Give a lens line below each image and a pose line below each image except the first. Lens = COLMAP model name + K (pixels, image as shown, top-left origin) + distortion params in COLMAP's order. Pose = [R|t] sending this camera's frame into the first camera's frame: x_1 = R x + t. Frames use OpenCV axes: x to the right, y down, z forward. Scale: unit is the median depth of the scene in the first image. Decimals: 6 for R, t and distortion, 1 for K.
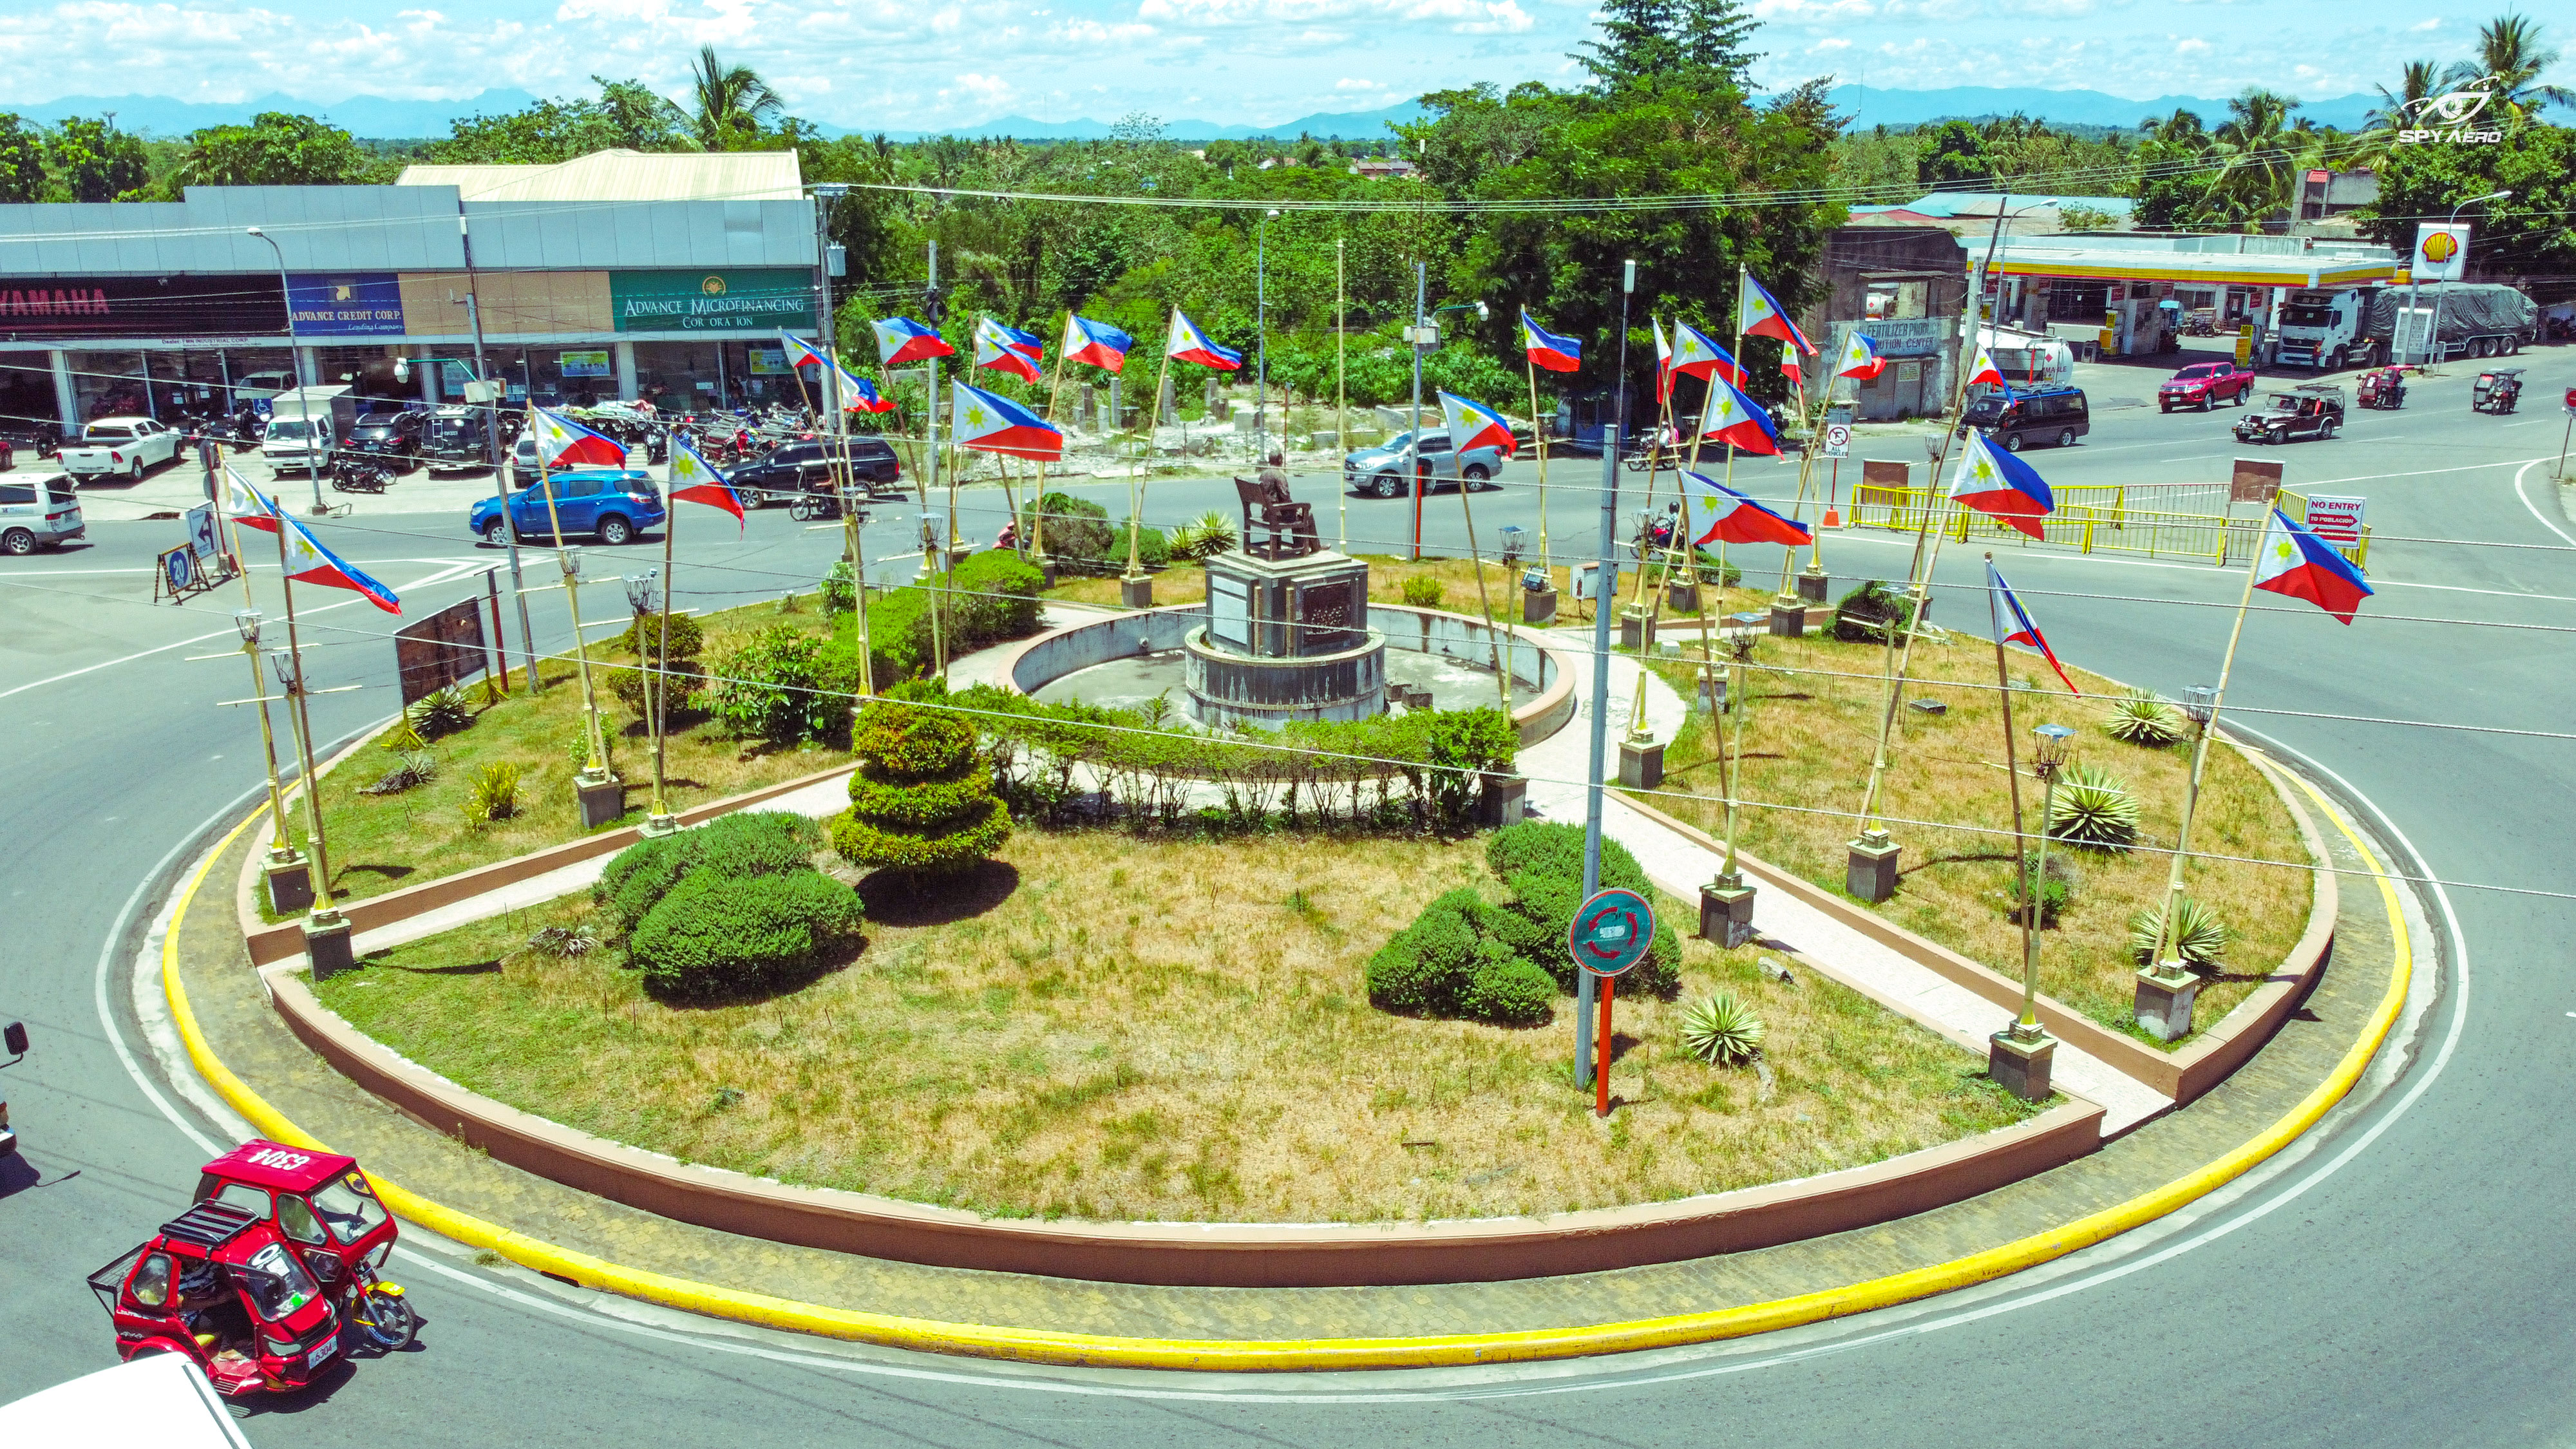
lens RADIAL K [[1930.7, 0, 1288.0], [0, 1930.7, 724.5], [0, 0, 1]] dist [0.003751, -0.005351]
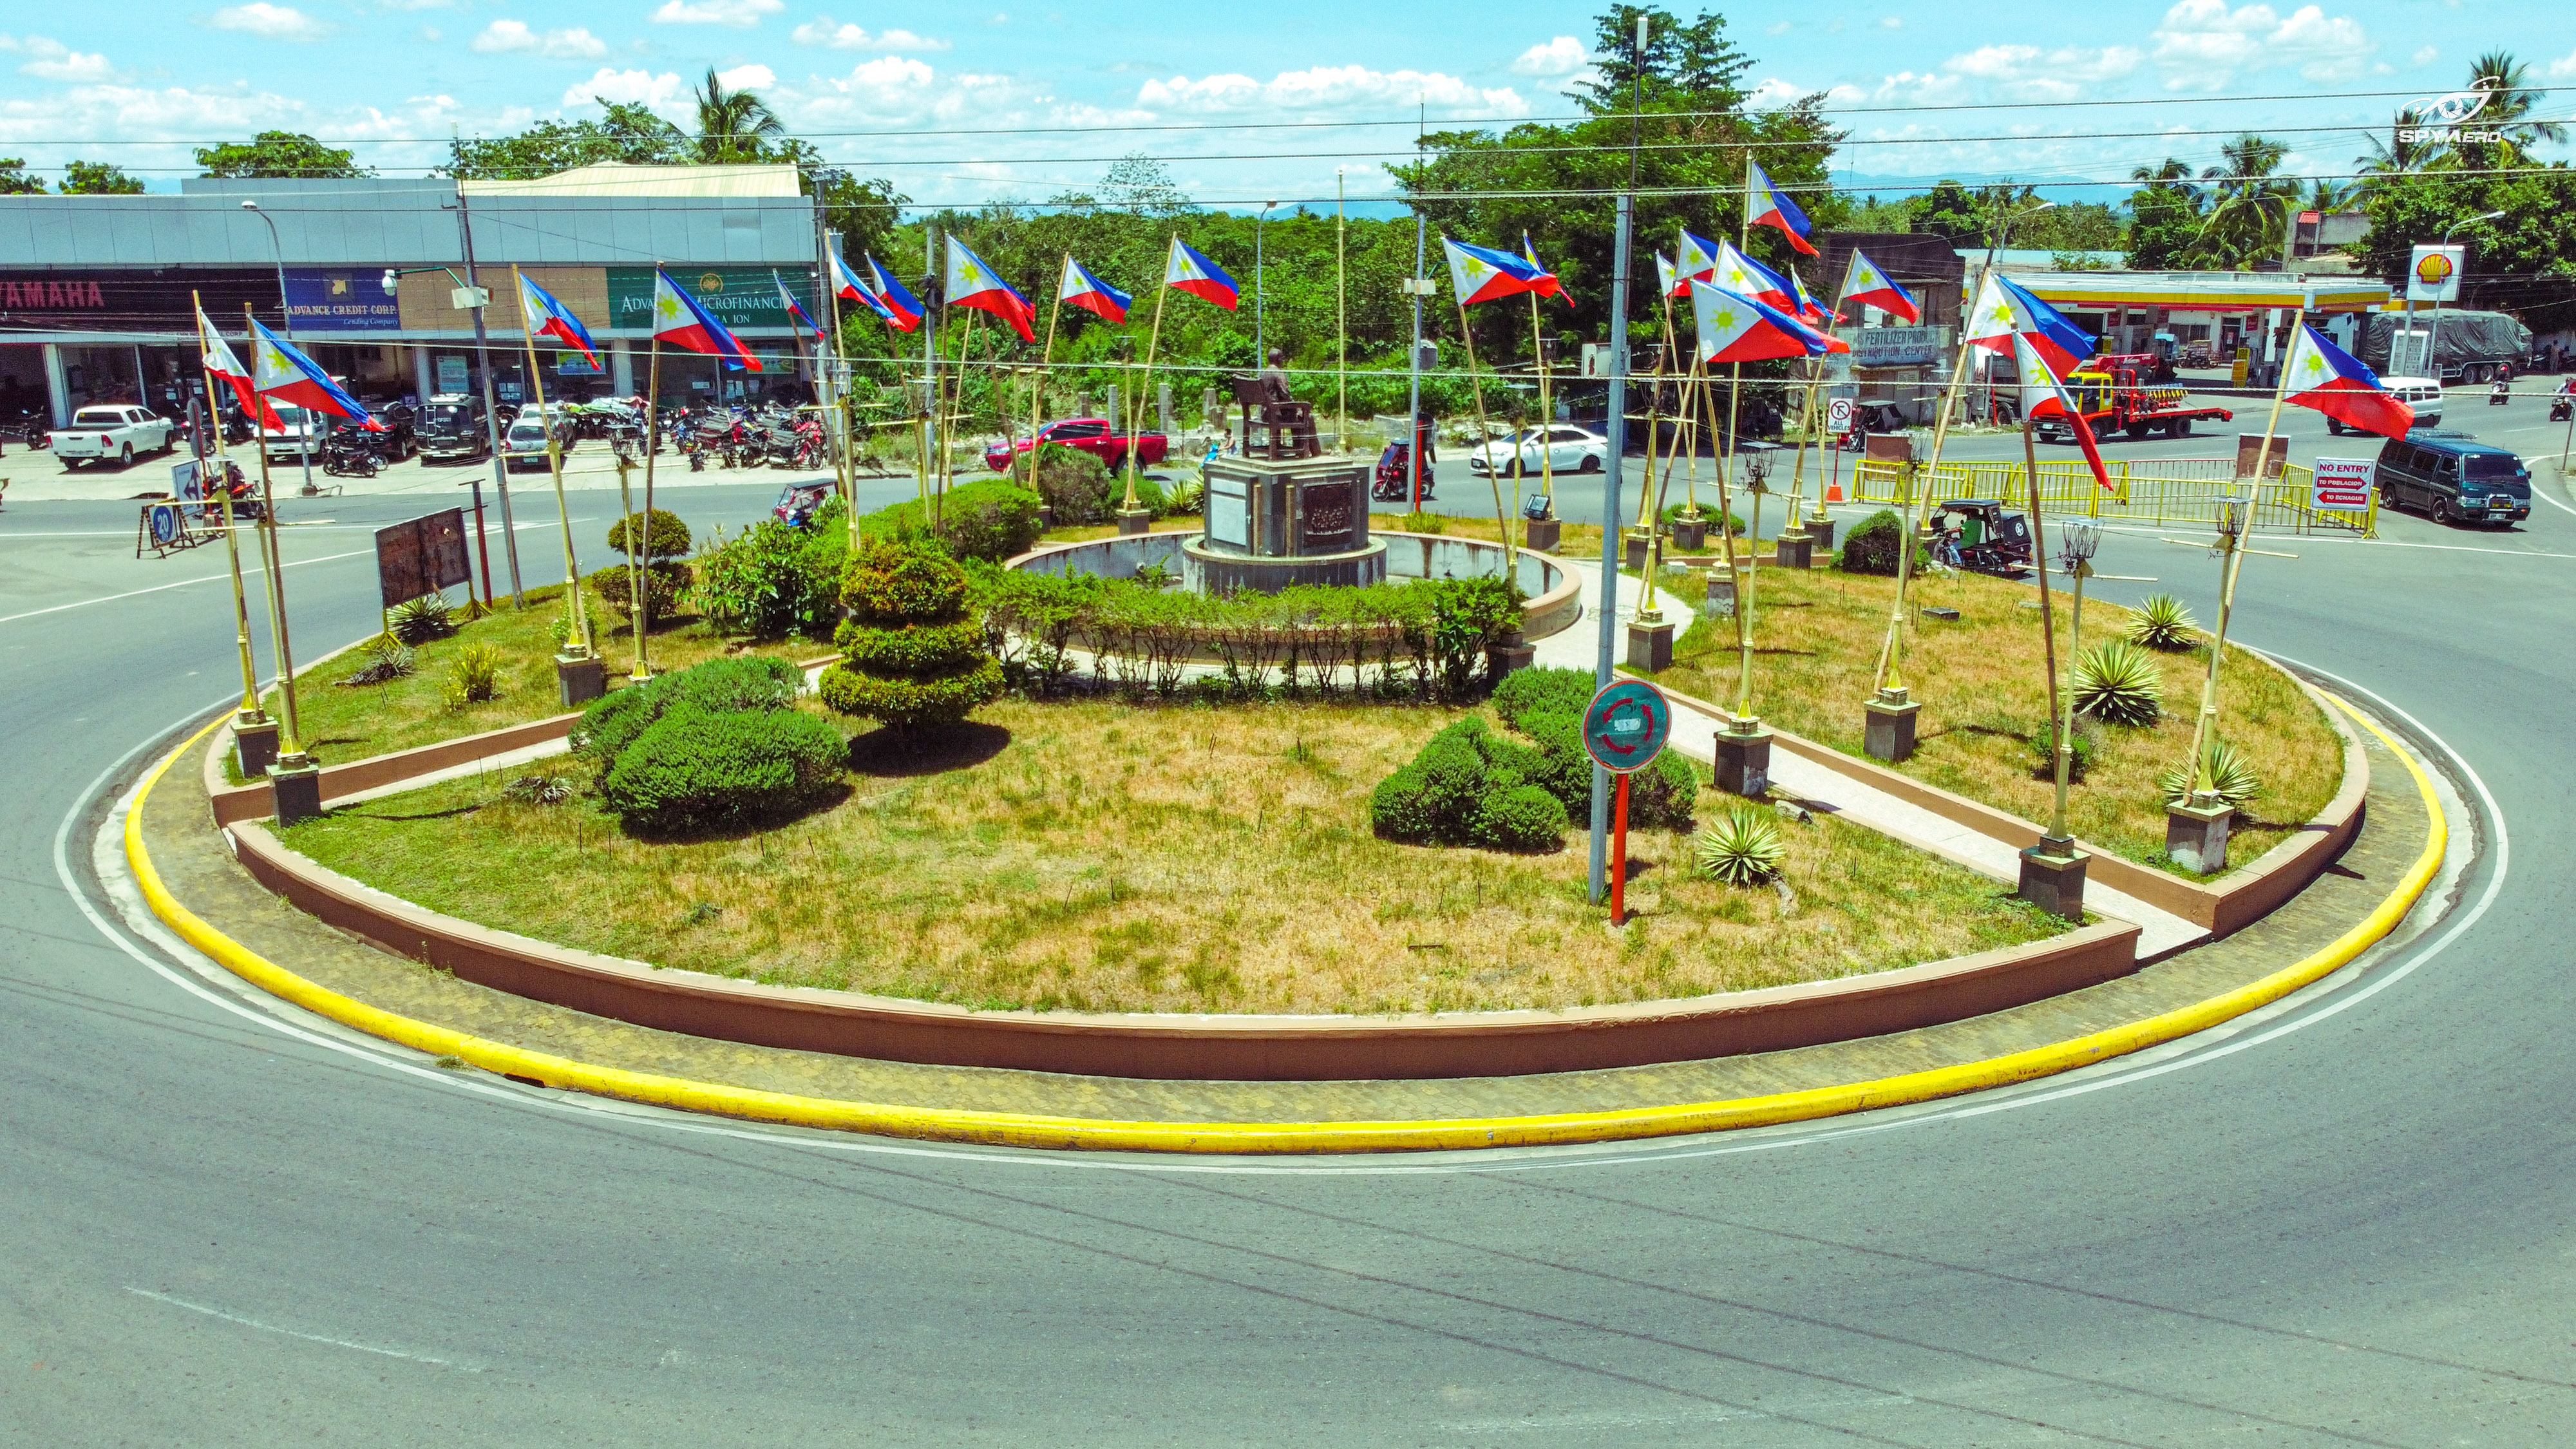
lens RADIAL K [[1930.7, 0, 1288.0], [0, 1930.7, 724.5], [0, 0, 1]] dist [0.003751, -0.005351]
pose [[0.999998, 0.000970, 0.001741, -0.001963], [-0.000900, 0.999224, -0.039366, 0.111754], [-0.001778, 0.039364, 0.999223, 0.030979]]
